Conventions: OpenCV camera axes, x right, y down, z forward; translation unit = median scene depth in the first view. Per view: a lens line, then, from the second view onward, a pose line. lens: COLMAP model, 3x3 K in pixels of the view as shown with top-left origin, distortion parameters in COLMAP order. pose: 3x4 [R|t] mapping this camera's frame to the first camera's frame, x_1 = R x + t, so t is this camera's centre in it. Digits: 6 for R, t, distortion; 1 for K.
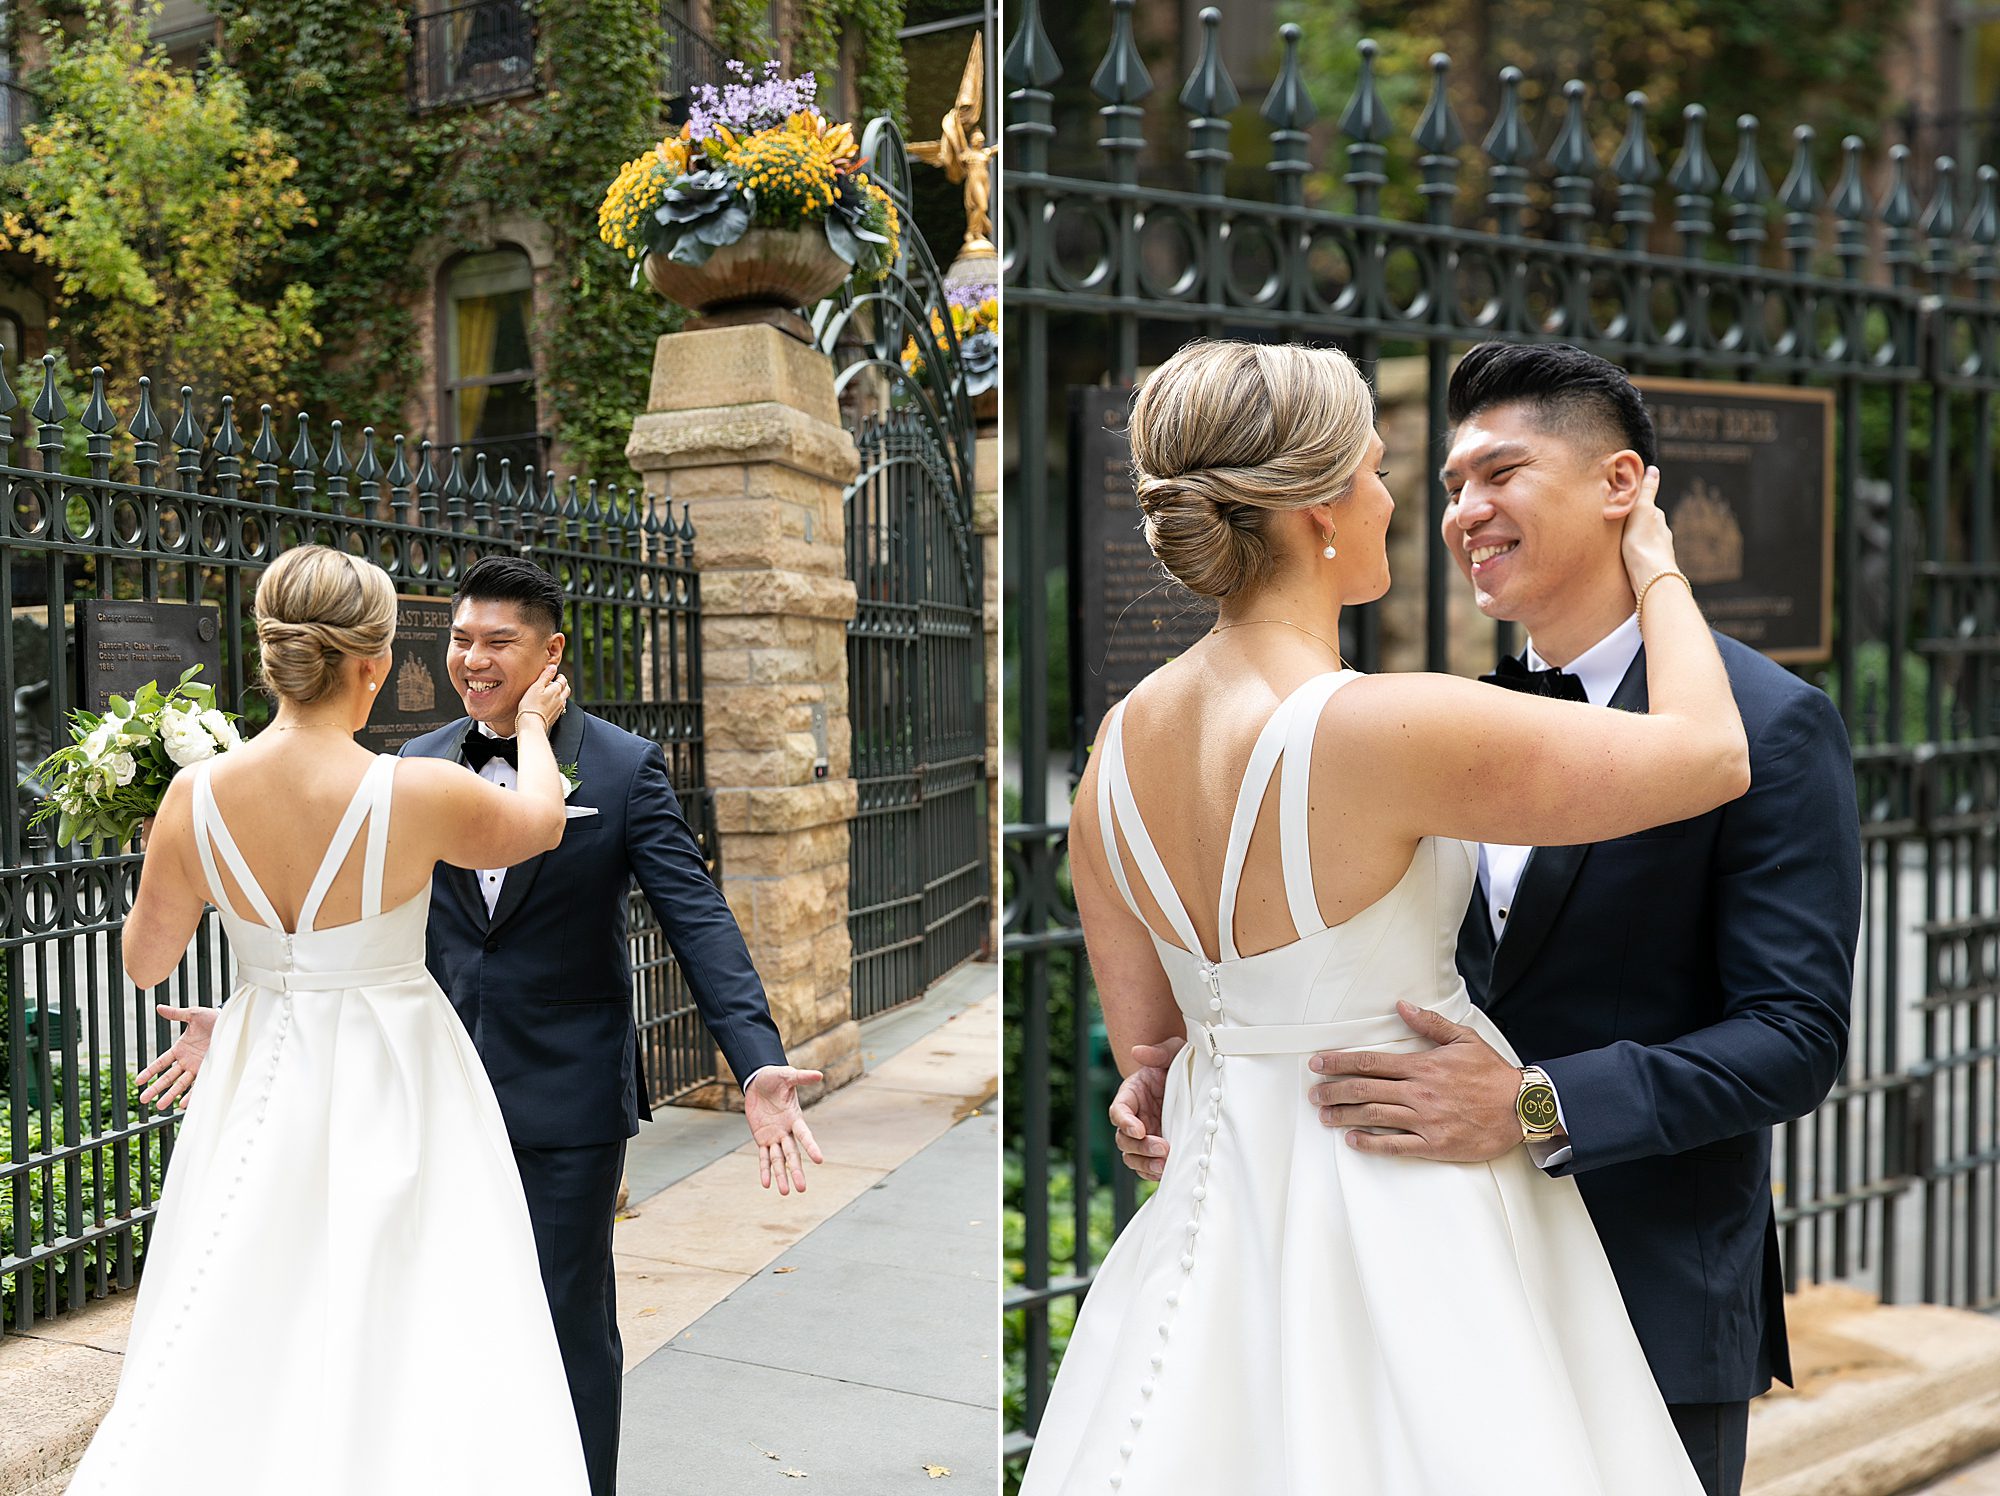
lens RADIAL K [[1557.2, 0, 1000.0], [0, 1557.2, 748.0], [0, 0, 1]] dist [0.055454, -0.005874]
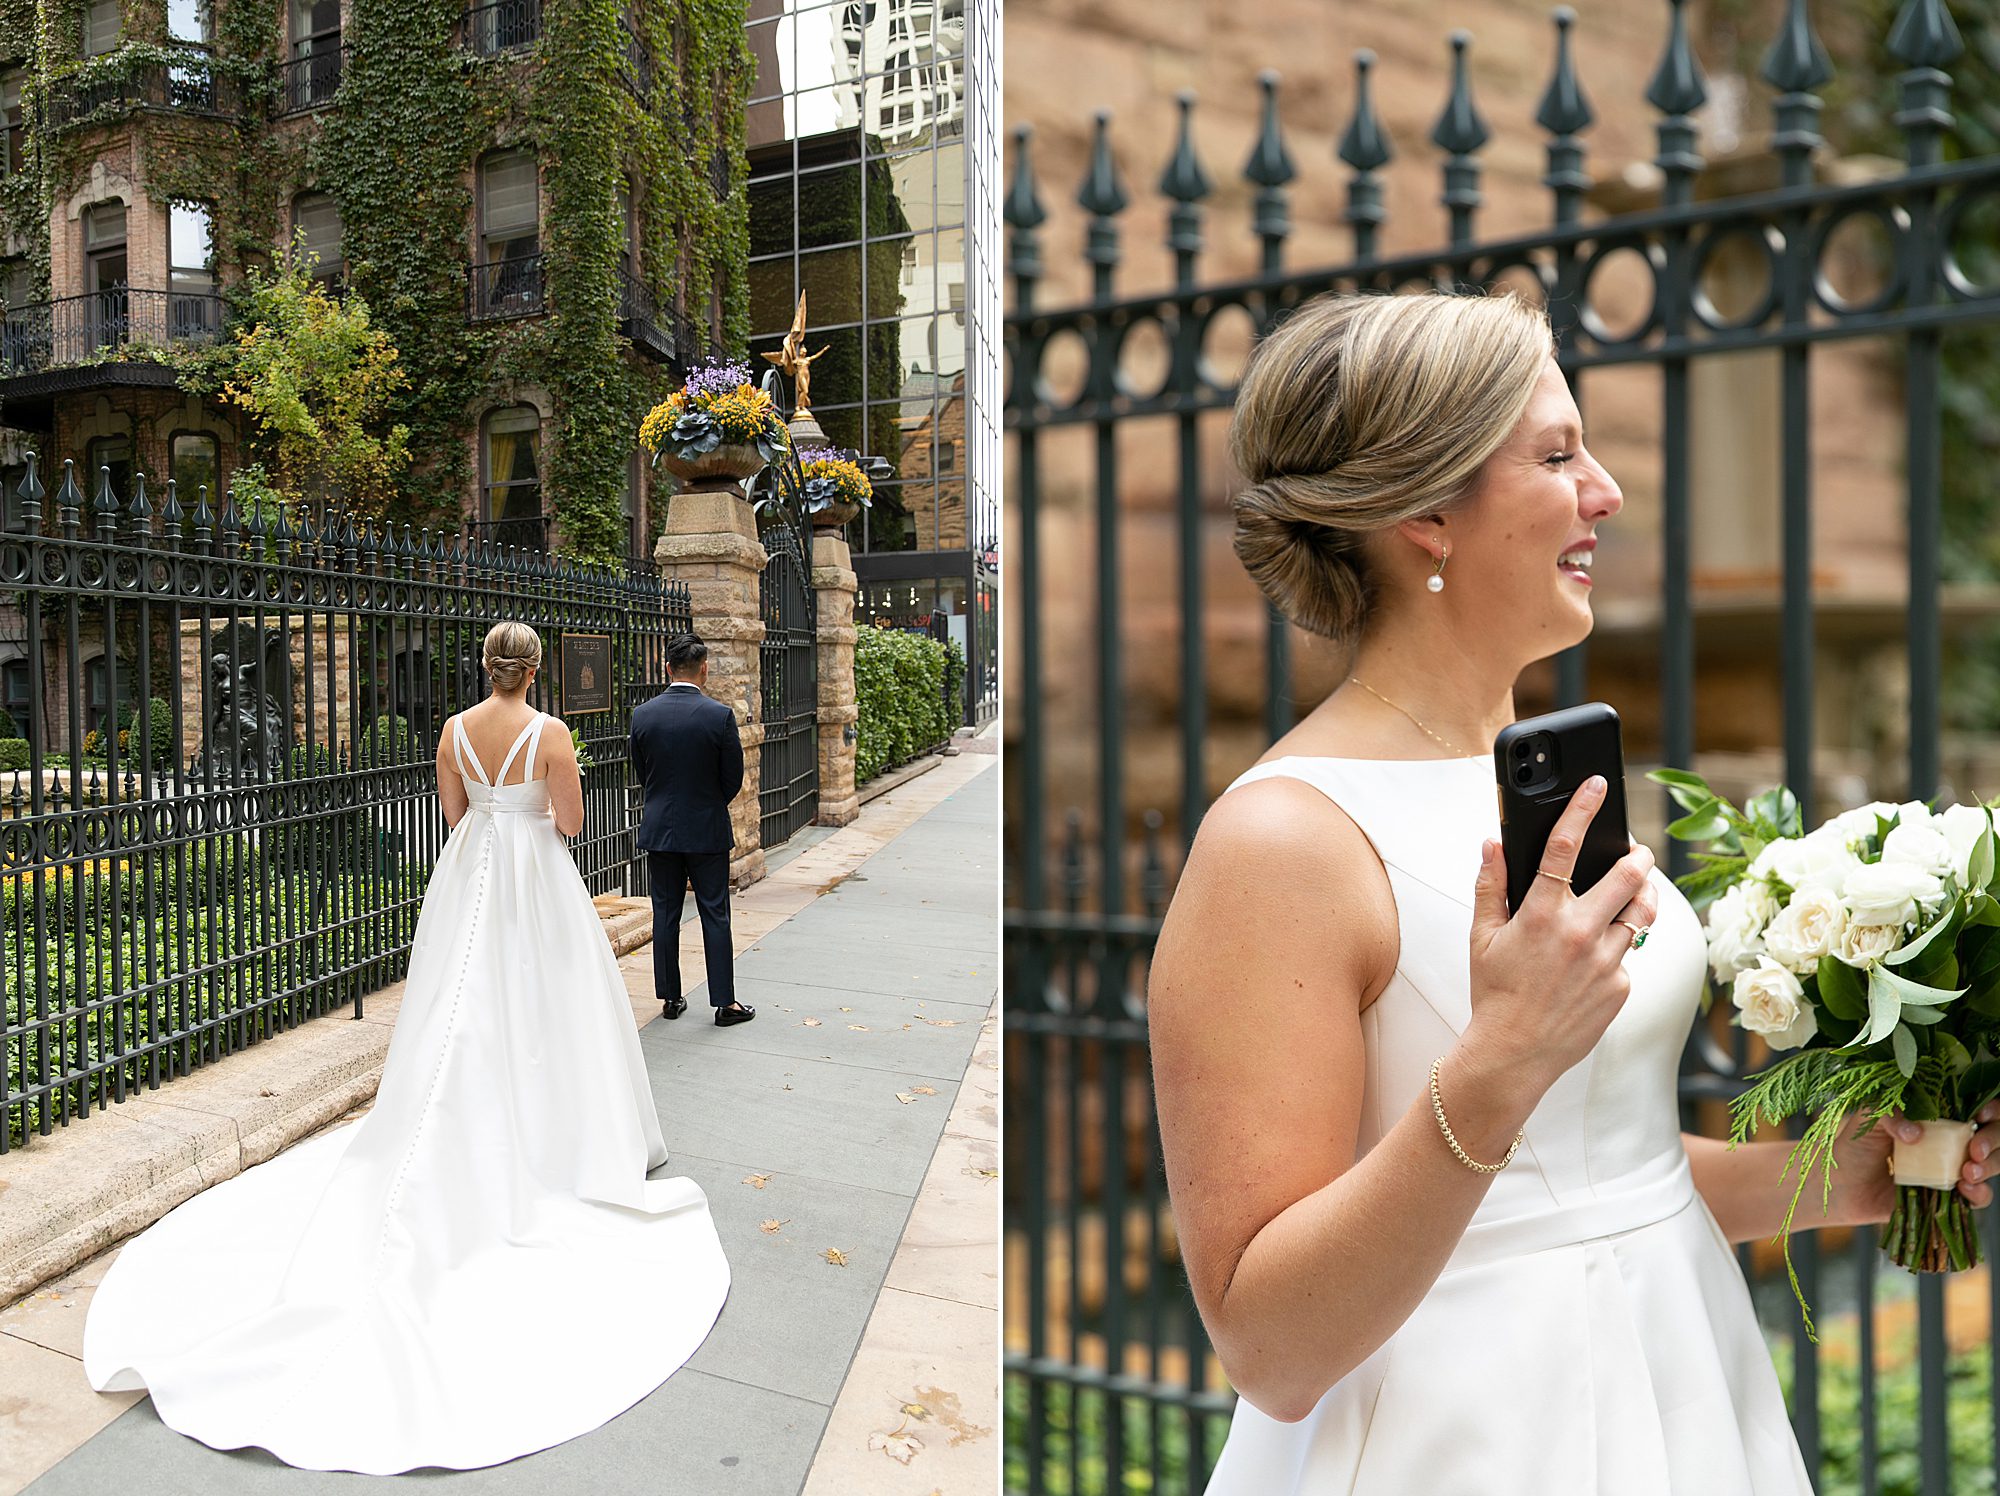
lens RADIAL K [[1684.5, 0, 1000.0], [0, 1684.5, 748.0], [0, 0, 1]] dist [0.006517, 0.003136]
pose [[0.975407, 0.005535, 0.220342, -0.216138], [-0.012178, 0.999511, 0.028806, -0.010925], [-0.220075, -0.030781, 0.974997, -0.890970]]
